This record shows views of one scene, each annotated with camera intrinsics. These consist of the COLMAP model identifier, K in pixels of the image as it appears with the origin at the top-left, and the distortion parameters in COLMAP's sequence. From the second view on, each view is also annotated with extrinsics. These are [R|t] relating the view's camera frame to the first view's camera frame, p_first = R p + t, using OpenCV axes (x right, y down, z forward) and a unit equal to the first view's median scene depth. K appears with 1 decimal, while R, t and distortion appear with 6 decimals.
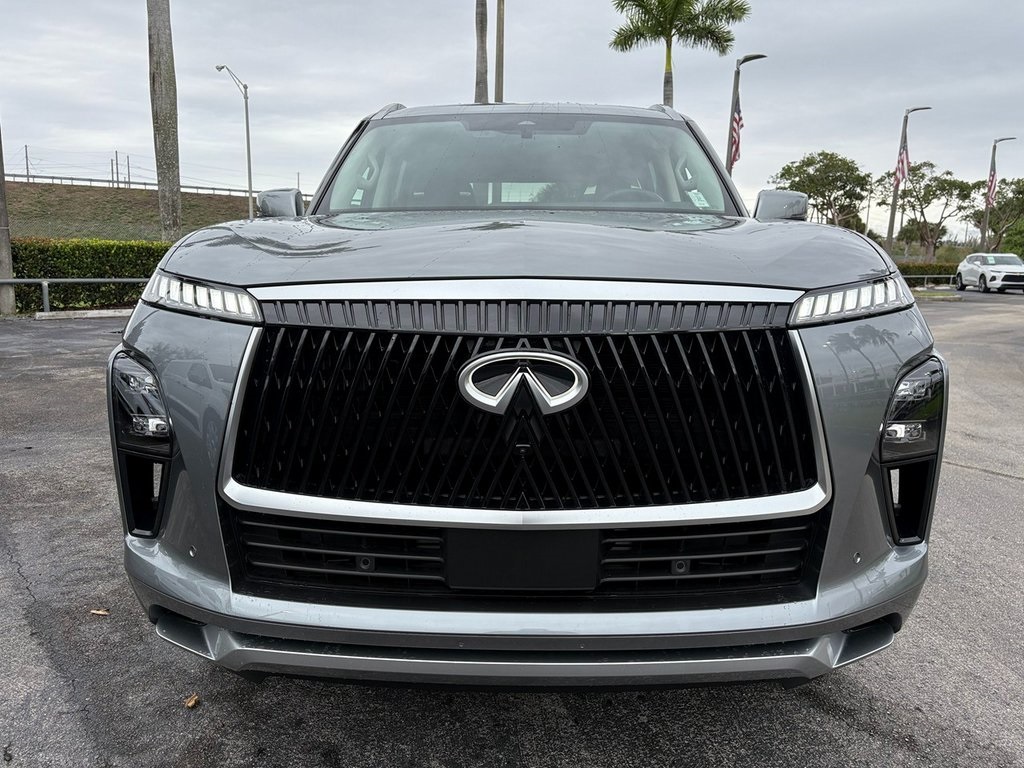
lens RADIAL K [[776.7, 0, 514.2], [0, 776.7, 387.4], [0, 0, 1]] dist [0.039941, -0.038009]
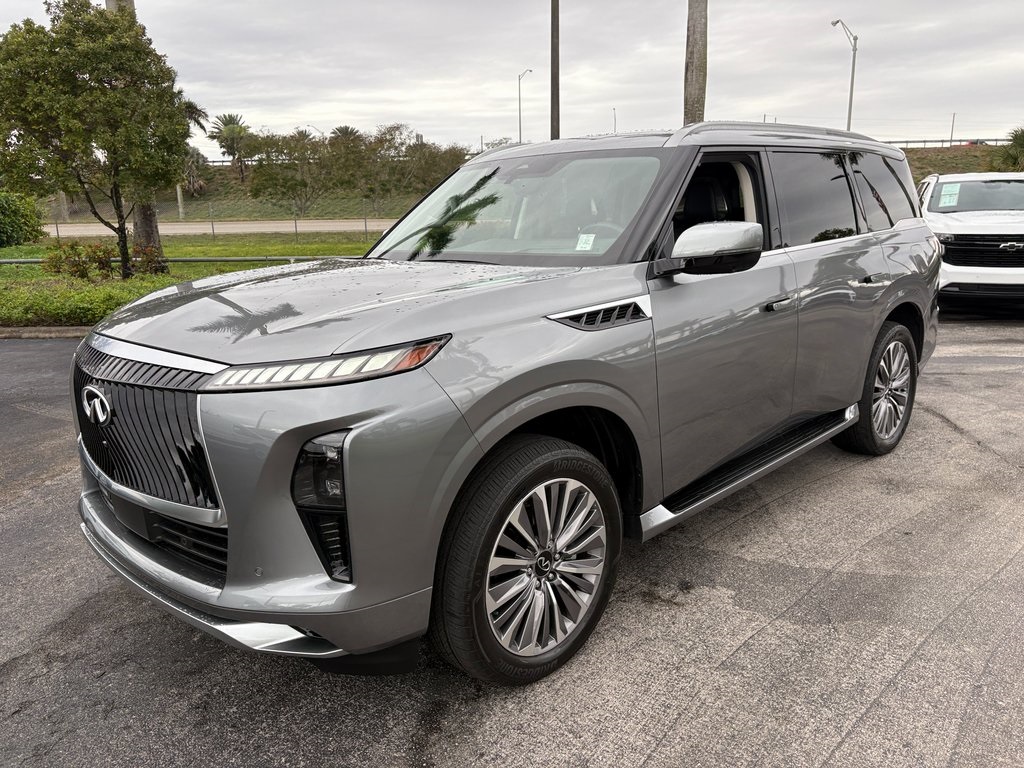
lens RADIAL K [[776.7, 0, 515.7], [0, 776.7, 384.1], [0, 0, 1]] dist [0.039941, -0.038009]
pose [[0.716104, 0.119126, -0.687753, 0.176395], [-0.083063, 0.992871, 0.085488, -0.026399], [0.693033, -0.004092, 0.720894, 0.039381]]
